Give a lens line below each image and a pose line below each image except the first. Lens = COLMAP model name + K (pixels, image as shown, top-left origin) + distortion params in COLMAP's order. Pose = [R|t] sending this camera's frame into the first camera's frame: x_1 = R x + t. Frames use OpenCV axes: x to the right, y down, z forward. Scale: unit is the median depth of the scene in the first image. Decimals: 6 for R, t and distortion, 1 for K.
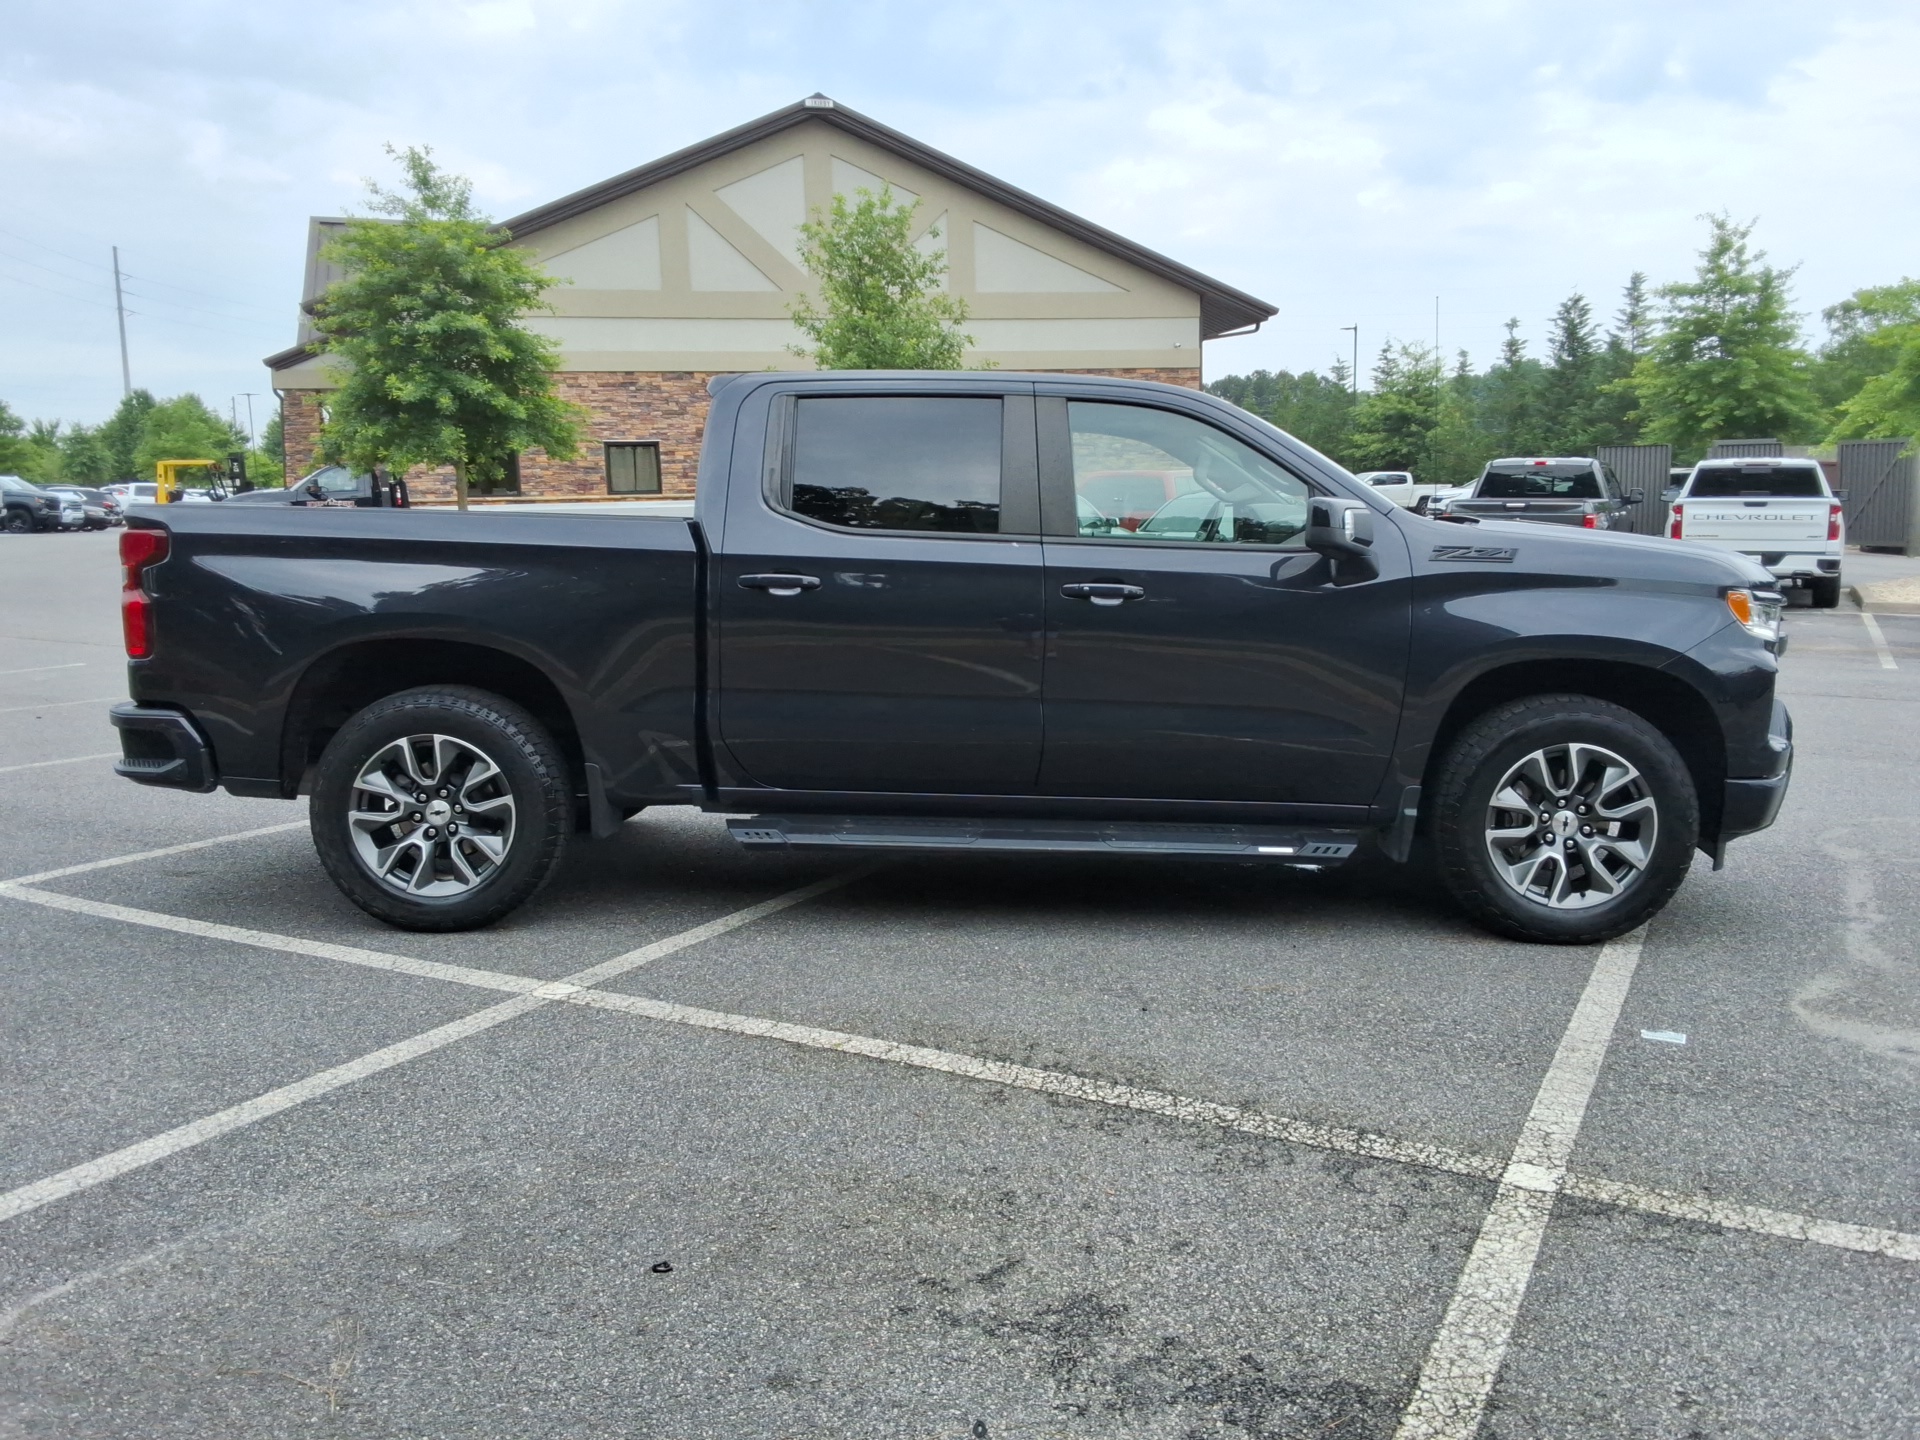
lens RADIAL K [[1559.1, 0, 969.6], [0, 1559.1, 716.2], [0, 0, 1]] dist [0.107527, -0.162557]
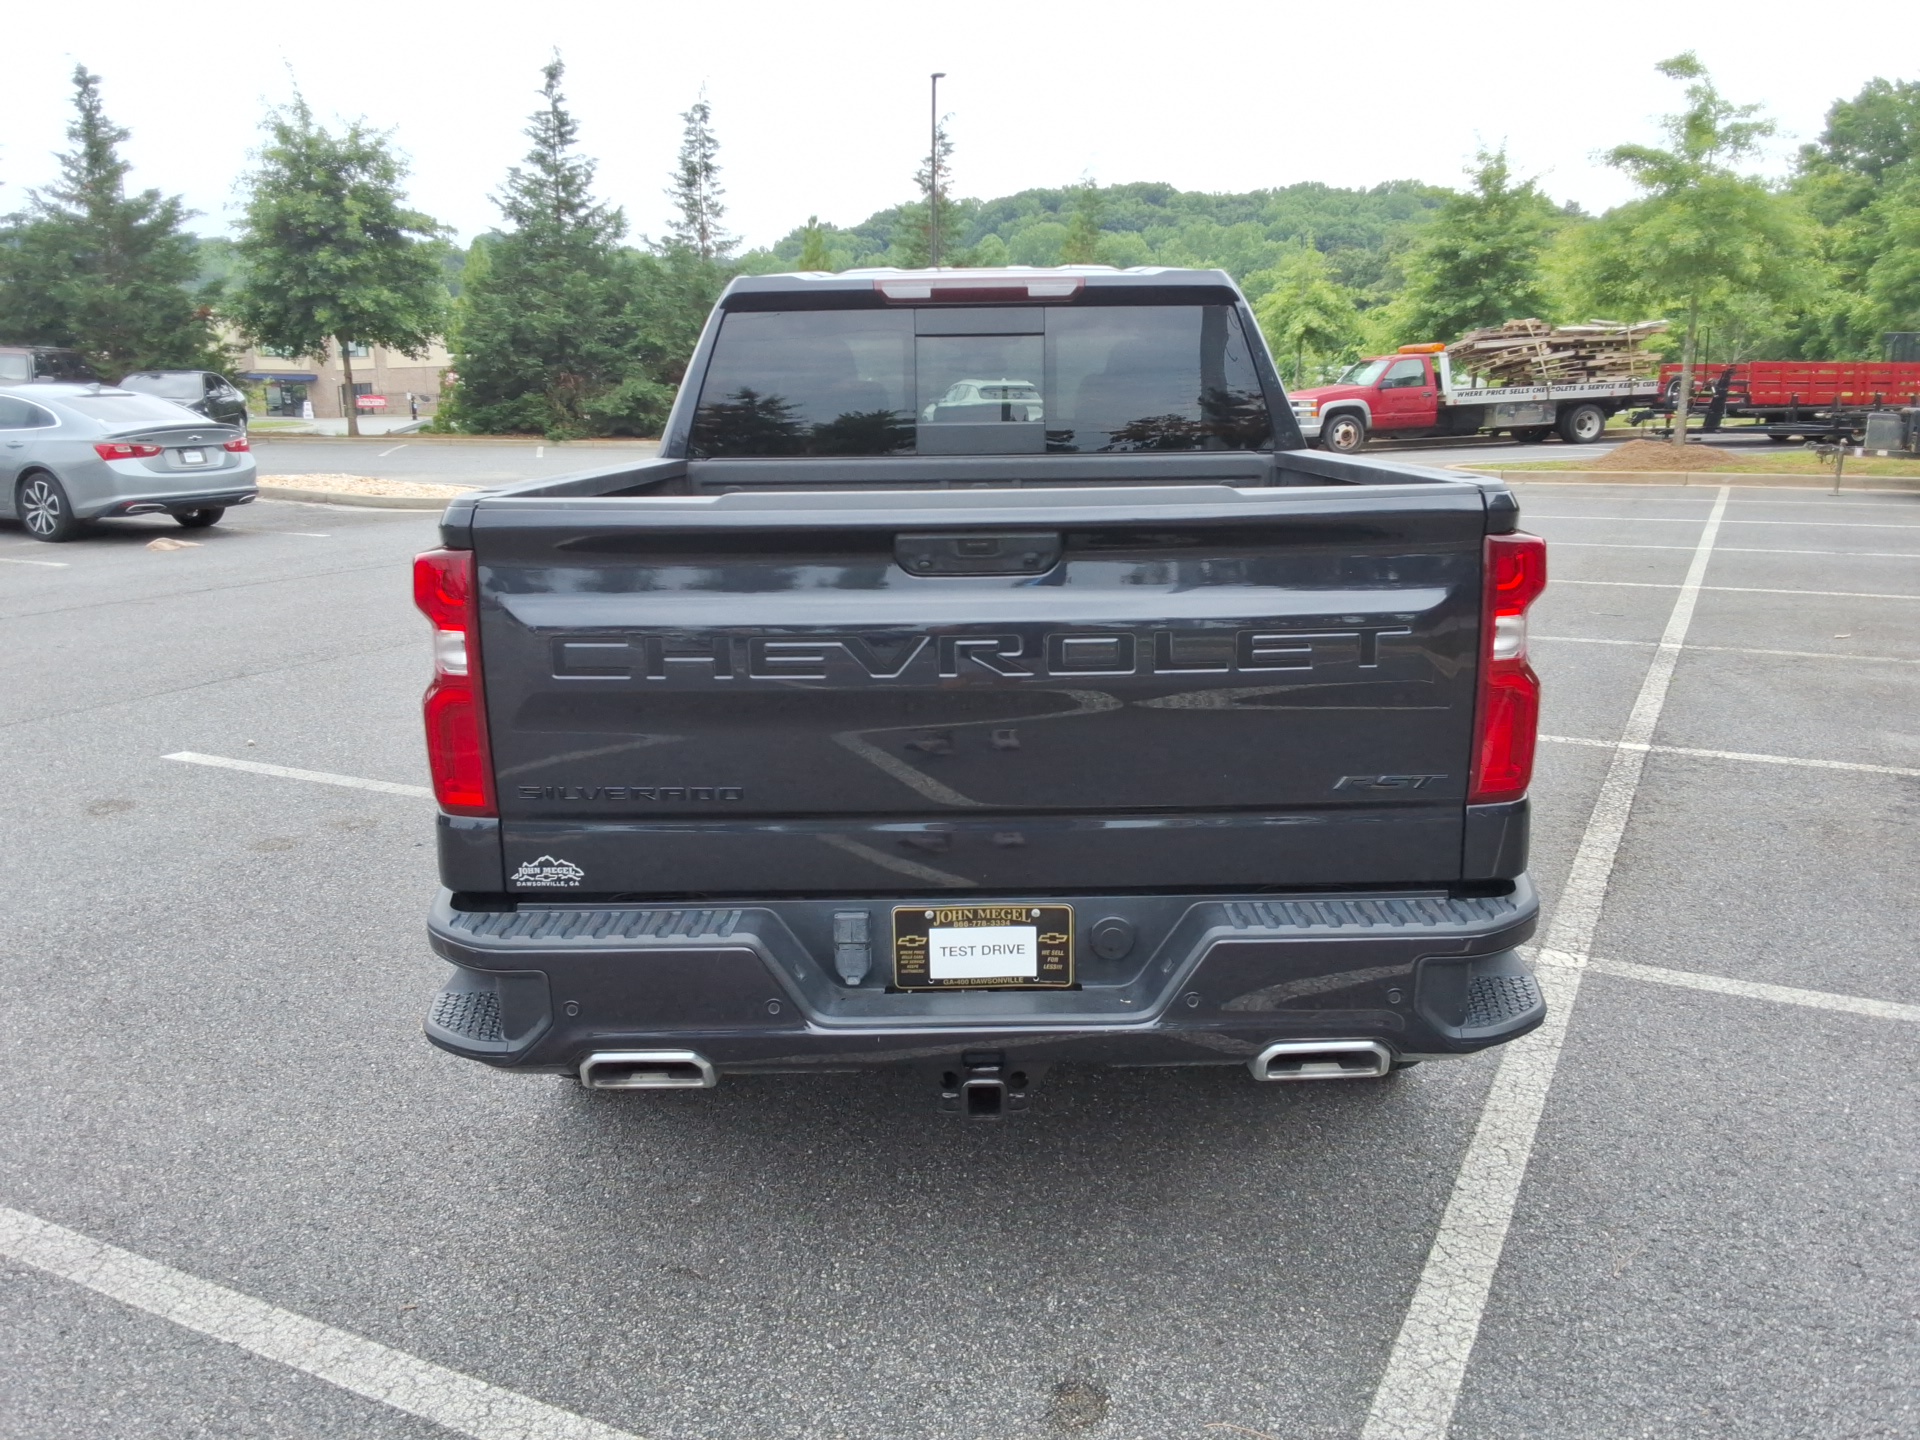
lens RADIAL K [[1561.2, 0, 967.9], [0, 1561.2, 714.1], [0, 0, 1]] dist [0.119549, -0.179437]
pose [[-0.034250, -0.214838, 0.976049, -0.157182], [0.138461, 0.966184, 0.217525, -0.030364], [-0.989775, 0.142595, -0.003345, 0.184159]]
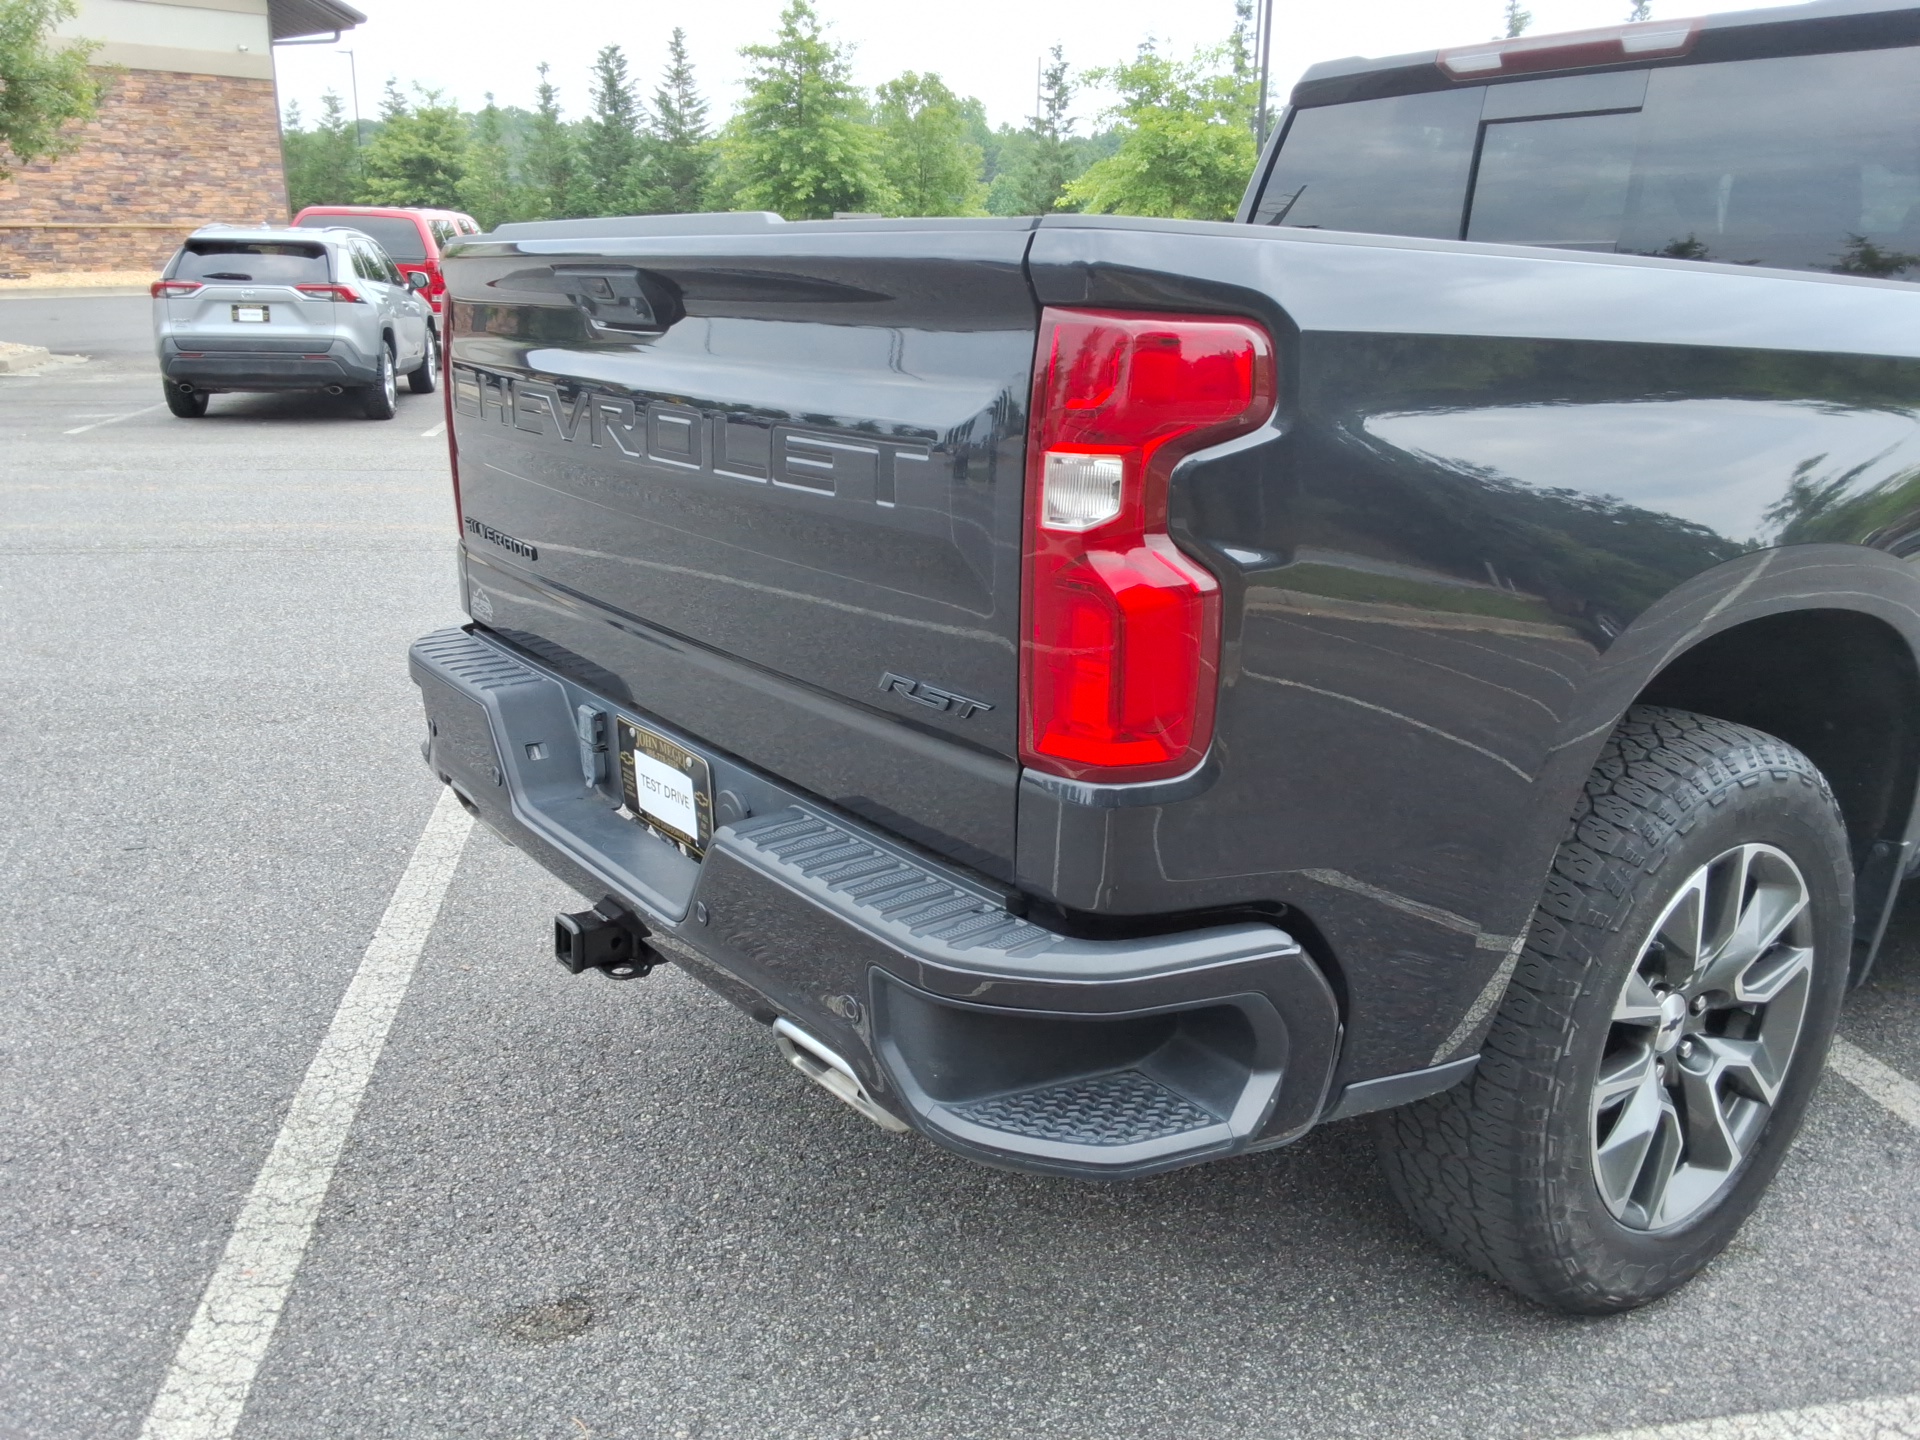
lens RADIAL K [[1544.7, 0, 969.1], [0, 1544.7, 698.9], [0, 0, 1]] dist [0.140861, -0.228813]
pose [[0.780222, -0.142203, 0.609124, -0.112507], [0.058490, 0.986134, 0.155299, -0.015008], [-0.622762, -0.085540, 0.777721, 0.125634]]
